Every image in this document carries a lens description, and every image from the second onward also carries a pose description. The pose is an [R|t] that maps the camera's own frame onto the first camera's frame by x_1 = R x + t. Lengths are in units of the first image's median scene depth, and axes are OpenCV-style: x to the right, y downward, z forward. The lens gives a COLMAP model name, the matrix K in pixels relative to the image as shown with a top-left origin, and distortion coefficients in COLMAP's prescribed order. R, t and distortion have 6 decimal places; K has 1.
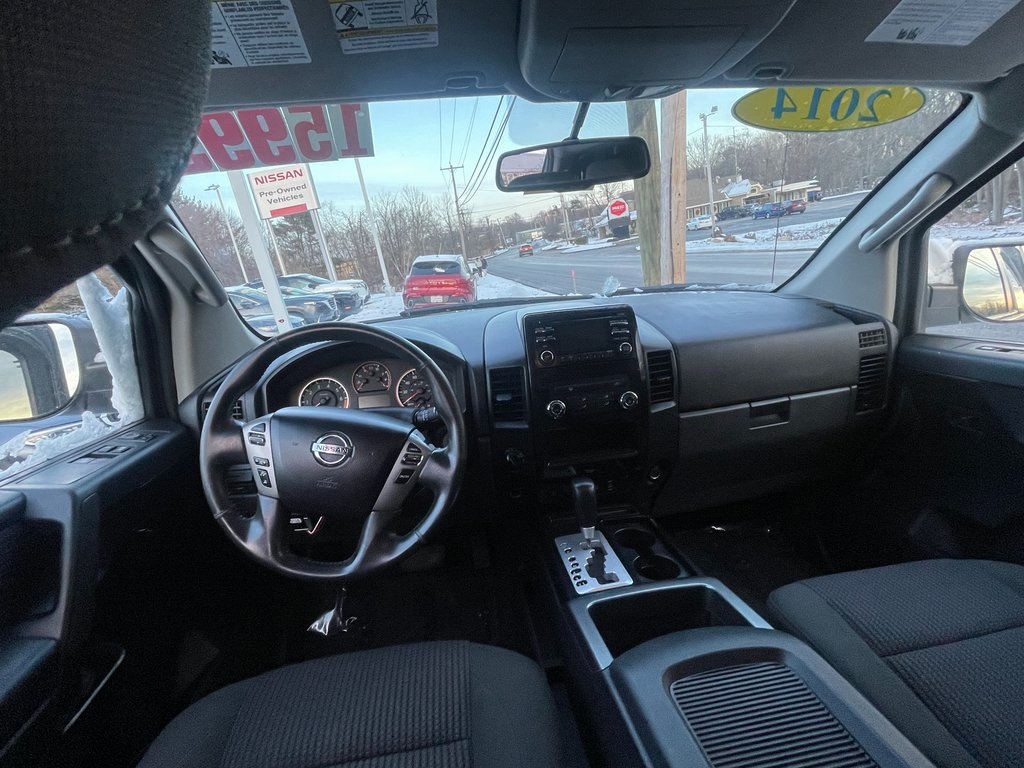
lens RADIAL K [[482.3, 0, 502.2], [0, 482.3, 396.6], [0, 0, 1]] dist [-0.007072, 0.003611]
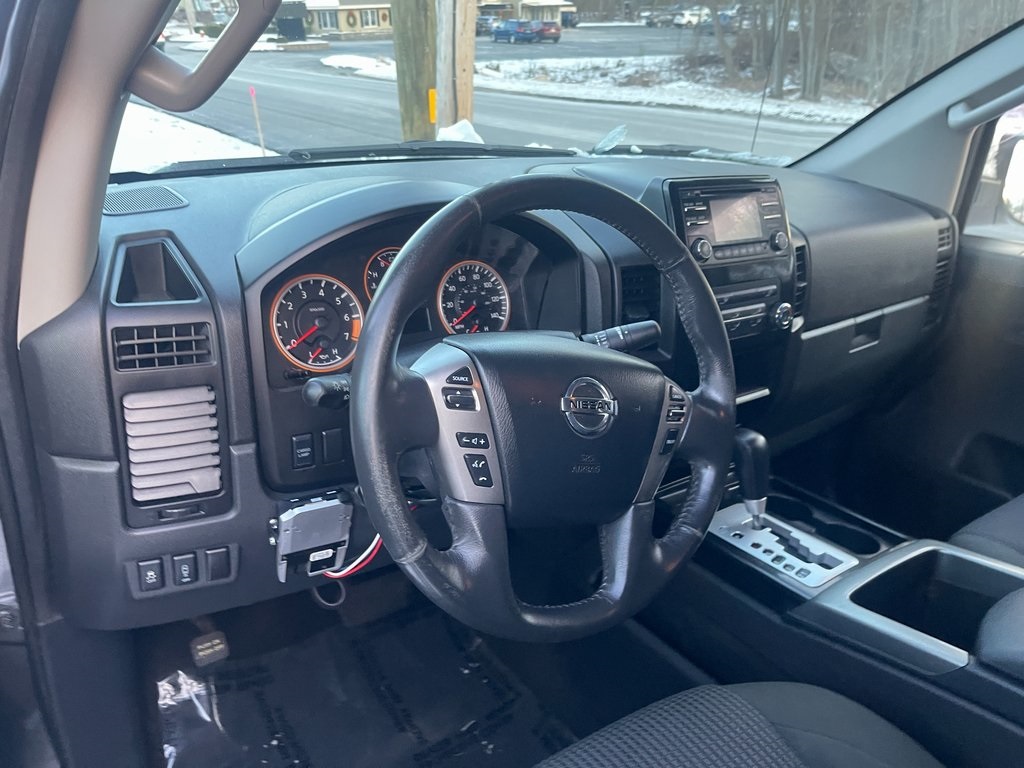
lens RADIAL K [[775.4, 0, 507.4], [0, 775.4, 388.8], [0, 0, 1]] dist [0.043529, -0.019239]
pose [[0.877345, -0.052344, 0.476996, -0.561362], [0.003538, 0.994711, 0.102649, -0.004514], [-0.479847, -0.088371, 0.872890, 0.165015]]
